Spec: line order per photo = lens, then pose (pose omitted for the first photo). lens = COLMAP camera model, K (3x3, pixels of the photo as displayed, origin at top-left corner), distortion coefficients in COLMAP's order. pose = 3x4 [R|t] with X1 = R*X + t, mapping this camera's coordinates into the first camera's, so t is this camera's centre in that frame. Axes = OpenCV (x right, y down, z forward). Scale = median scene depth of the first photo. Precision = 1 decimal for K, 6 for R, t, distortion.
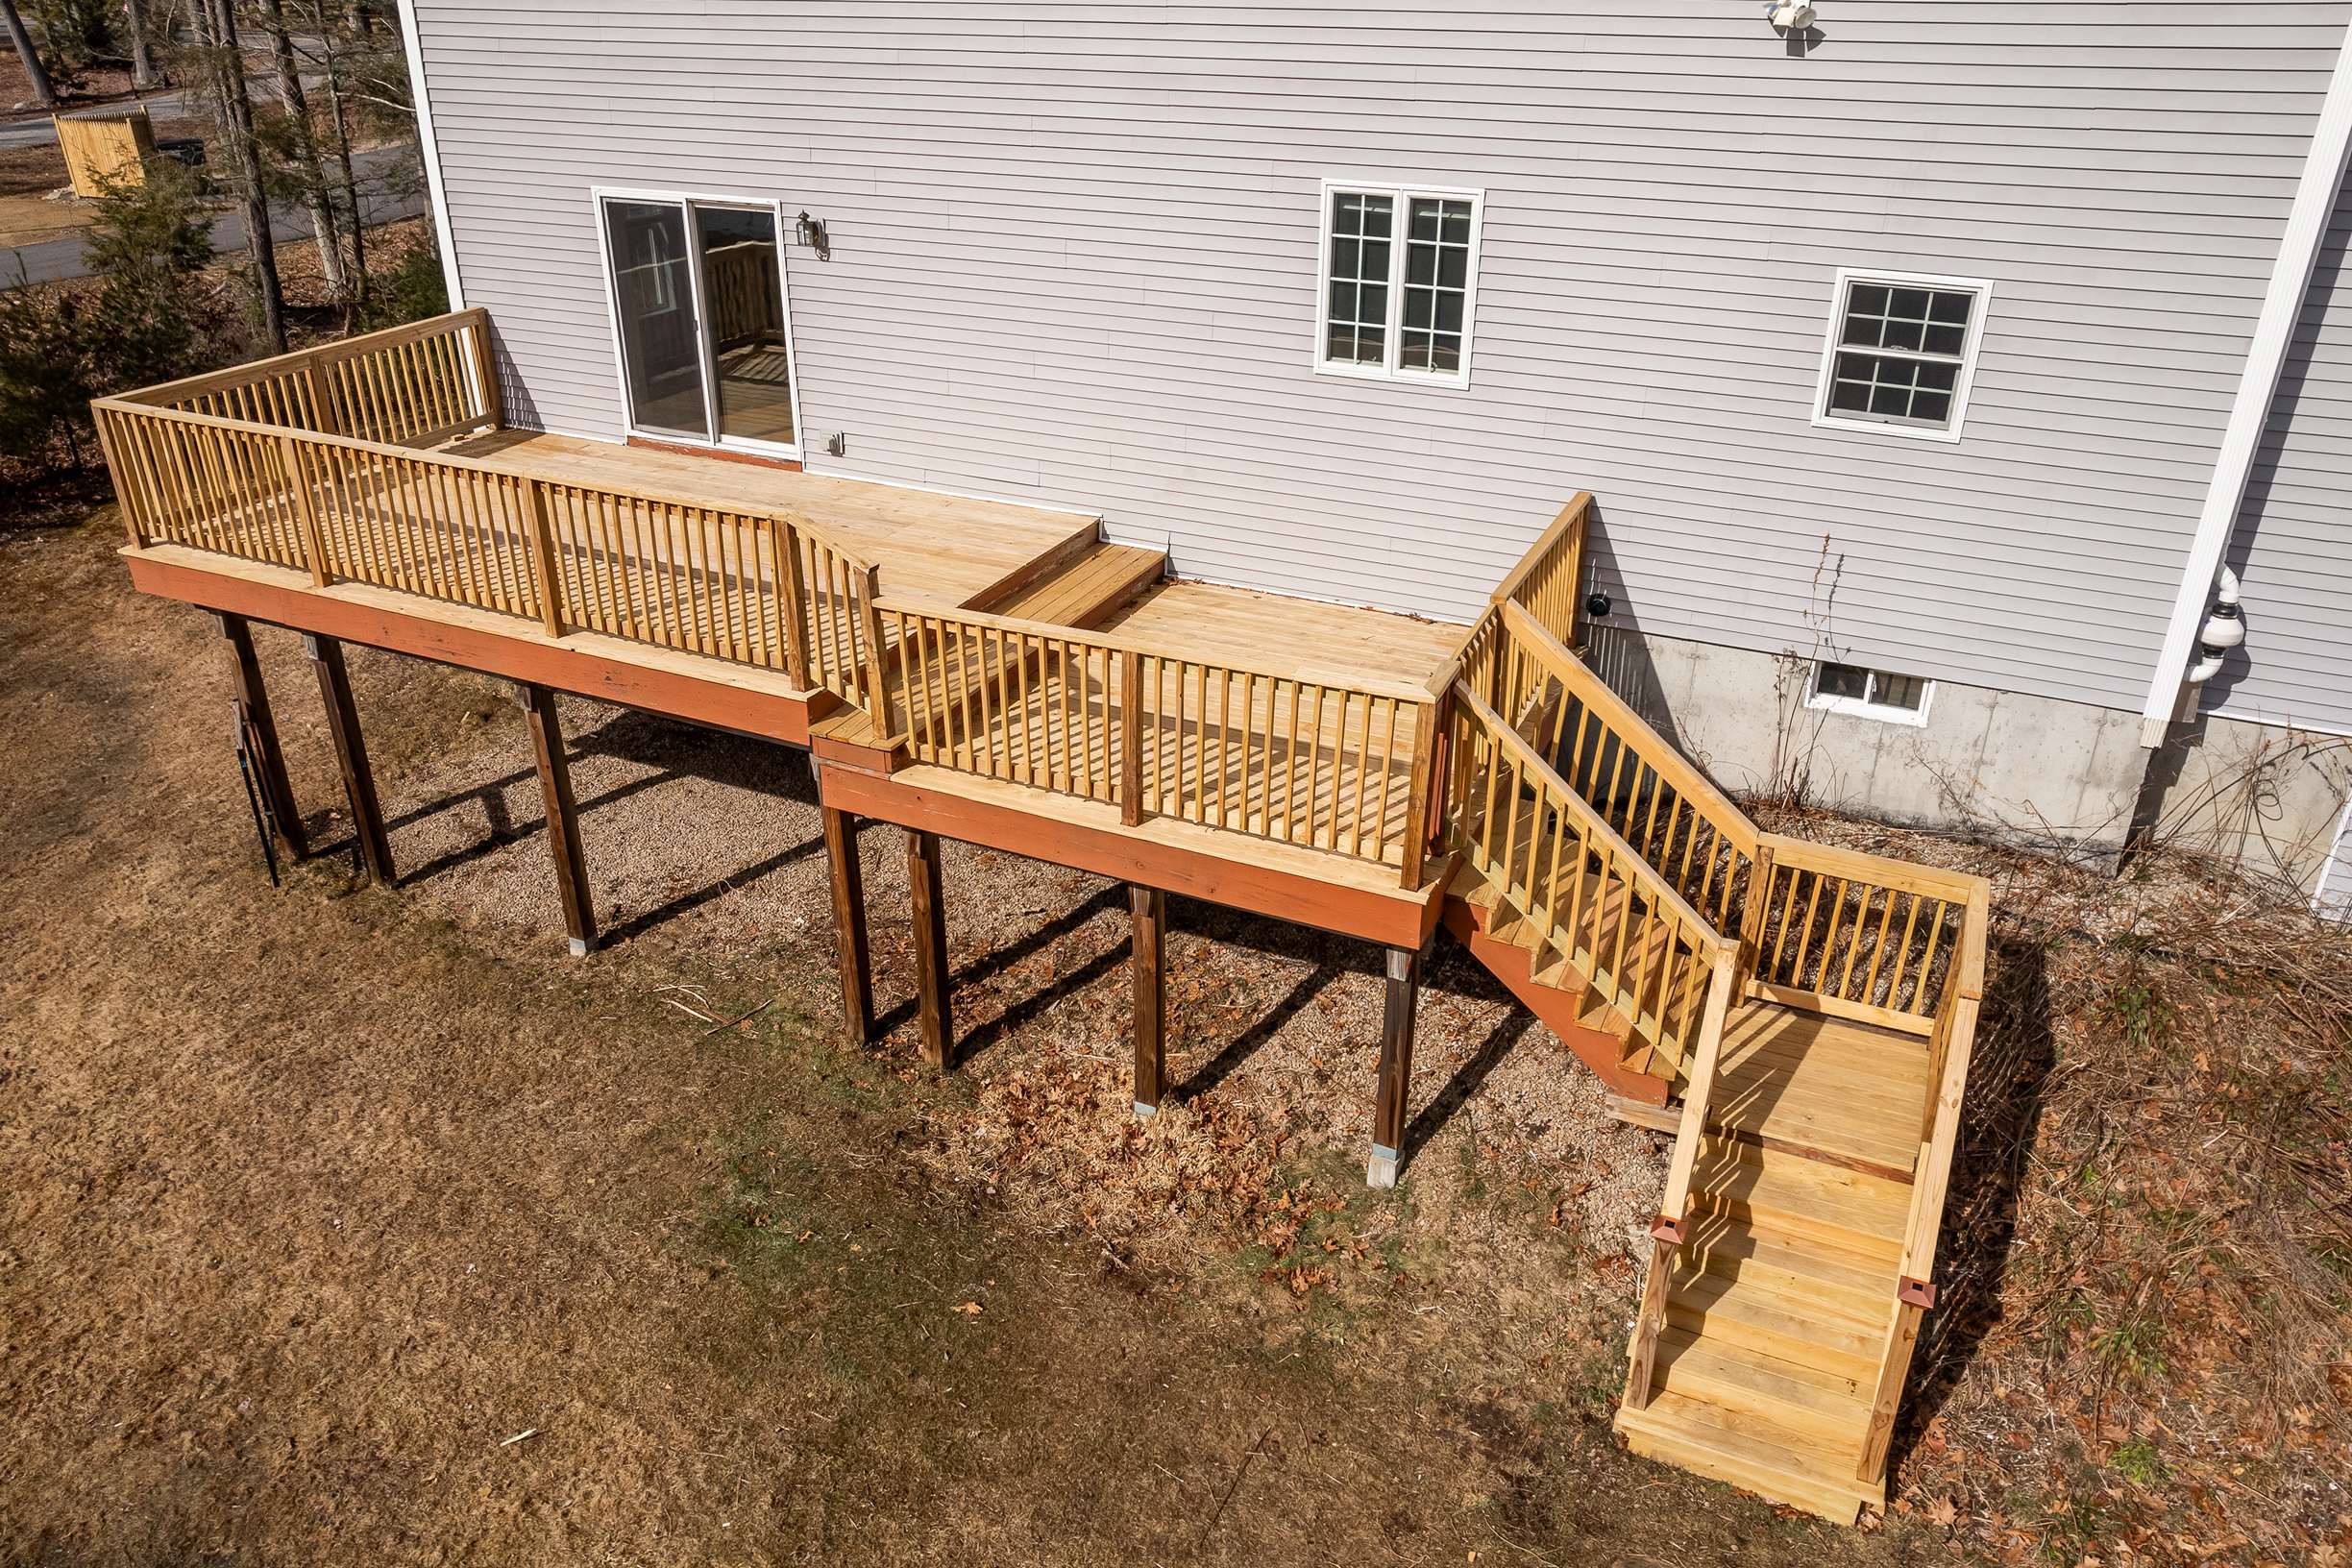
lens RADIAL K [[1595.6, 0, 1191.0], [0, 1595.6, 775.0], [0, 0, 1]] dist [-0.032687, 0.003554]
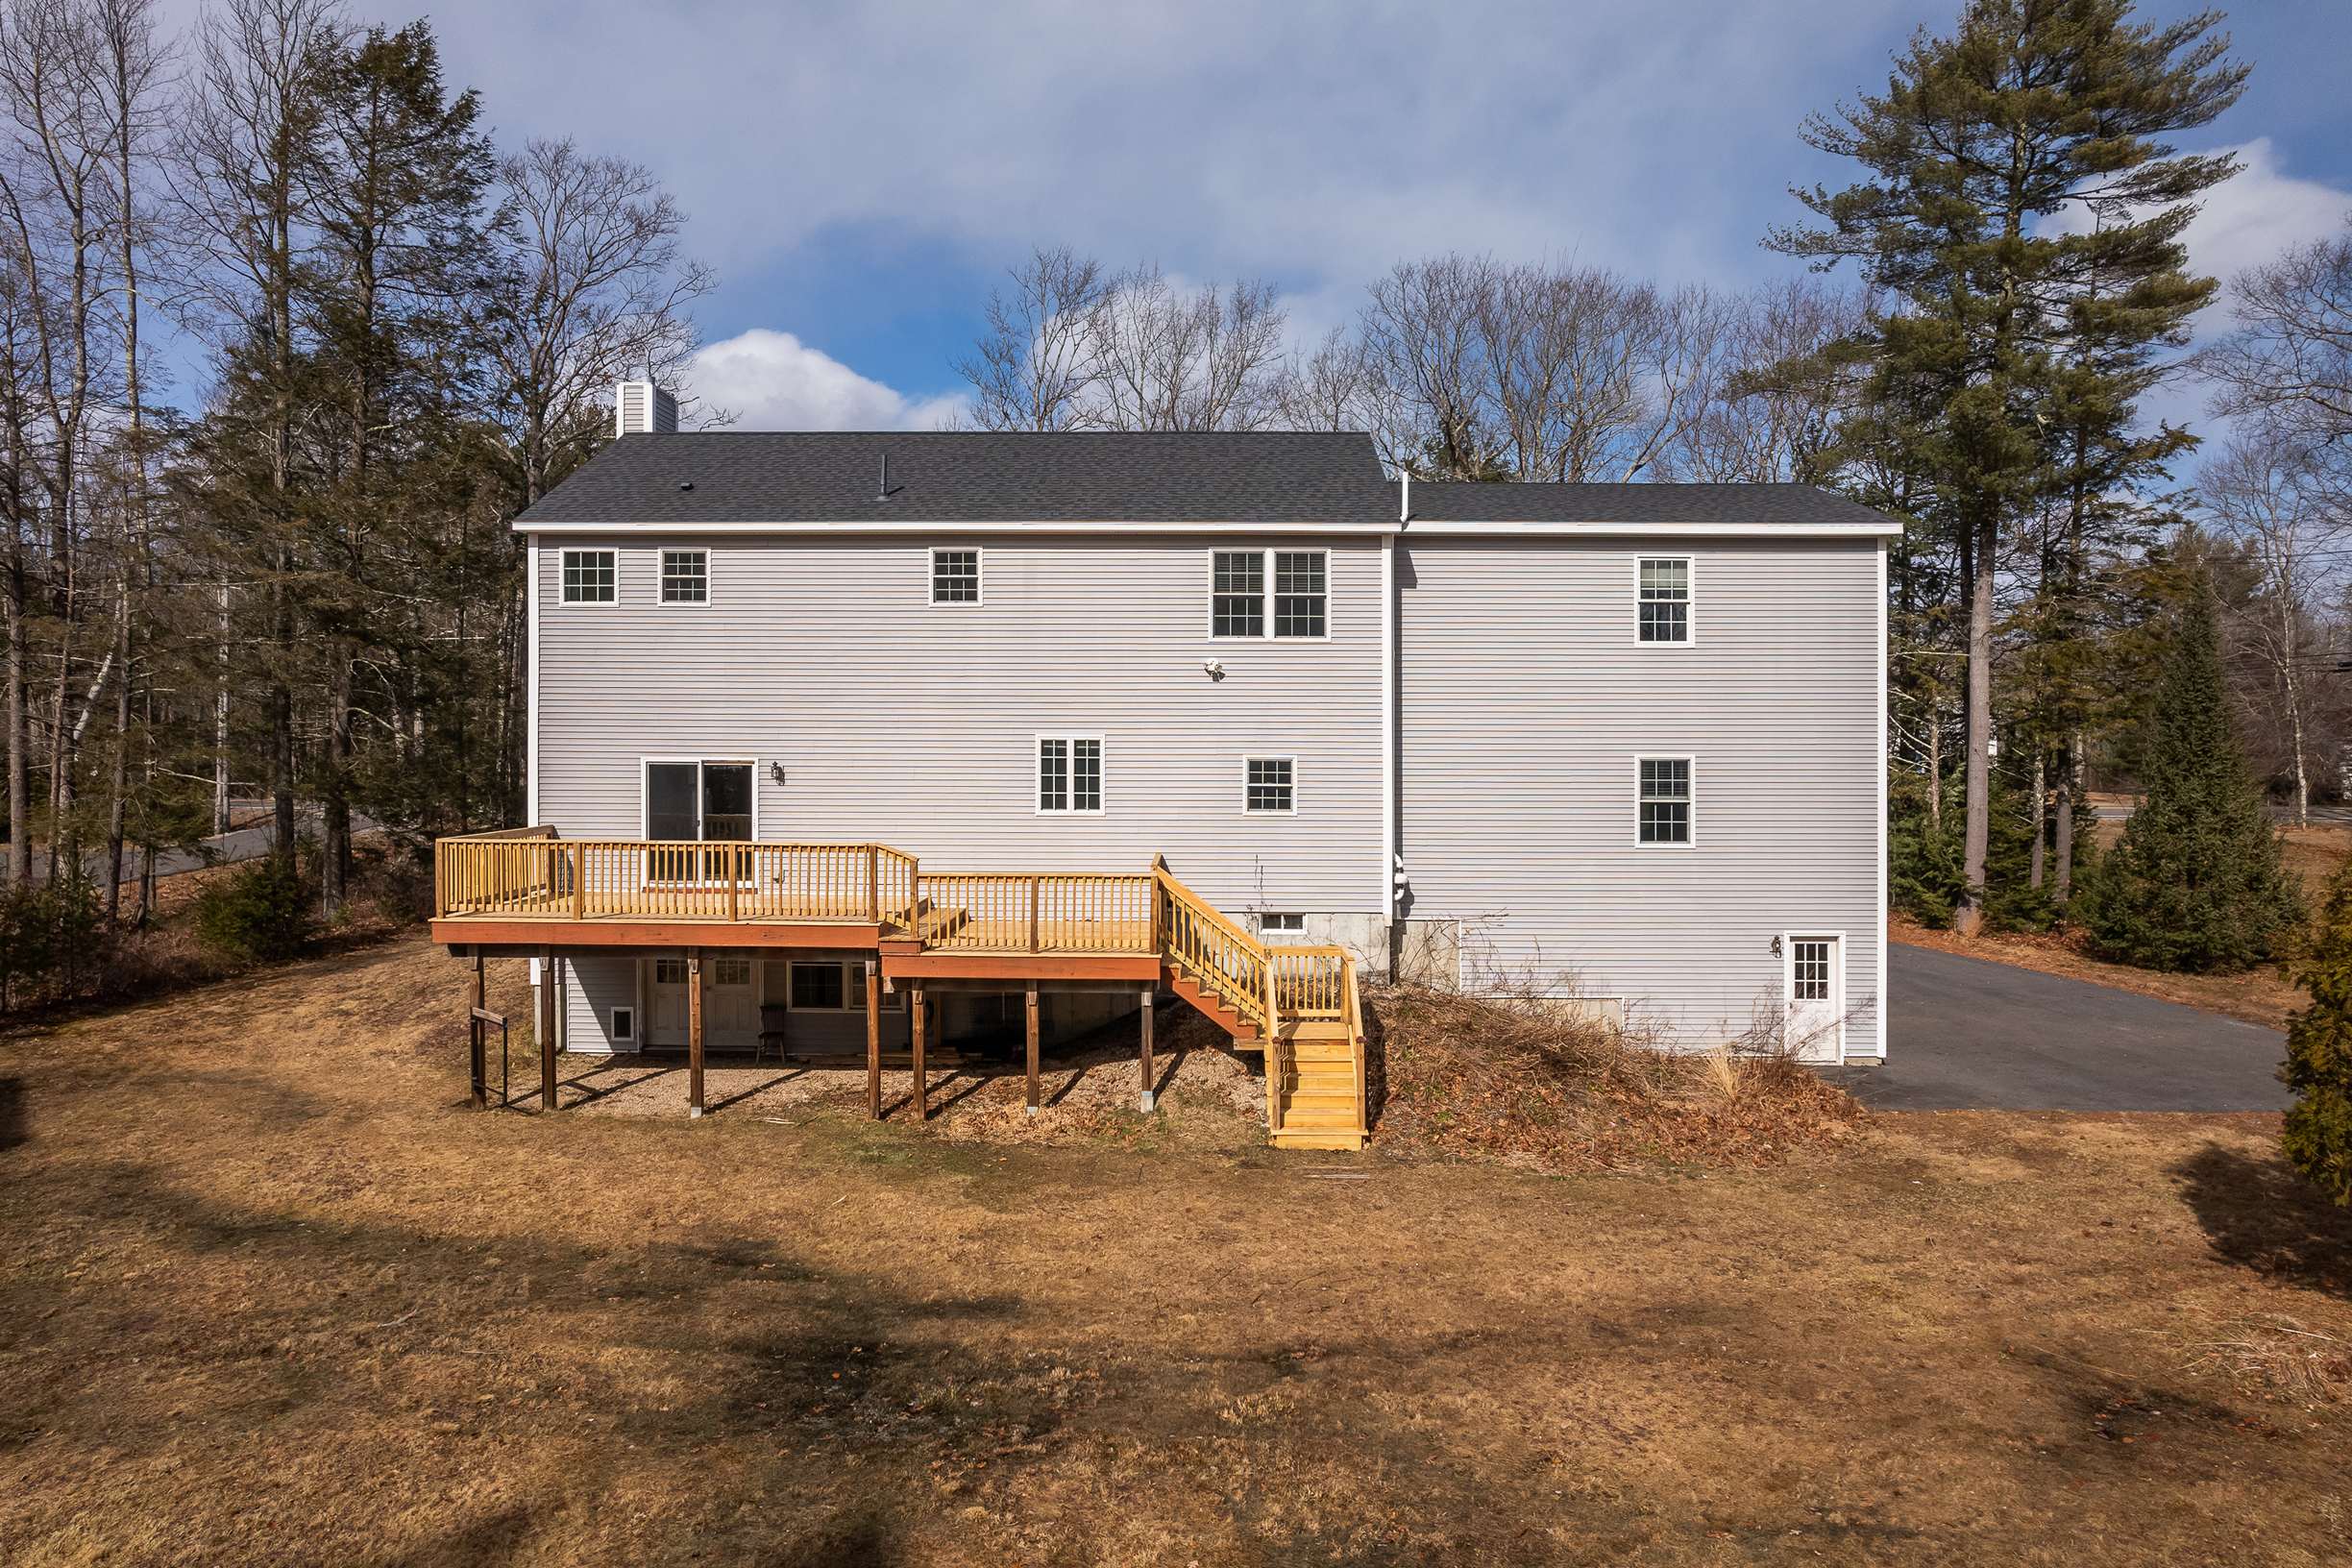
lens RADIAL K [[1595.6, 0, 1164.8], [0, 1595.6, 803.0], [0, 0, 1]] dist [-0.032687, 0.003554]
pose [[0.910416, -0.013889, 0.413461, -0.765351], [0.189619, 0.902278, -0.387221, 0.713274], [-0.367678, 0.430932, 0.824082, -1.052347]]
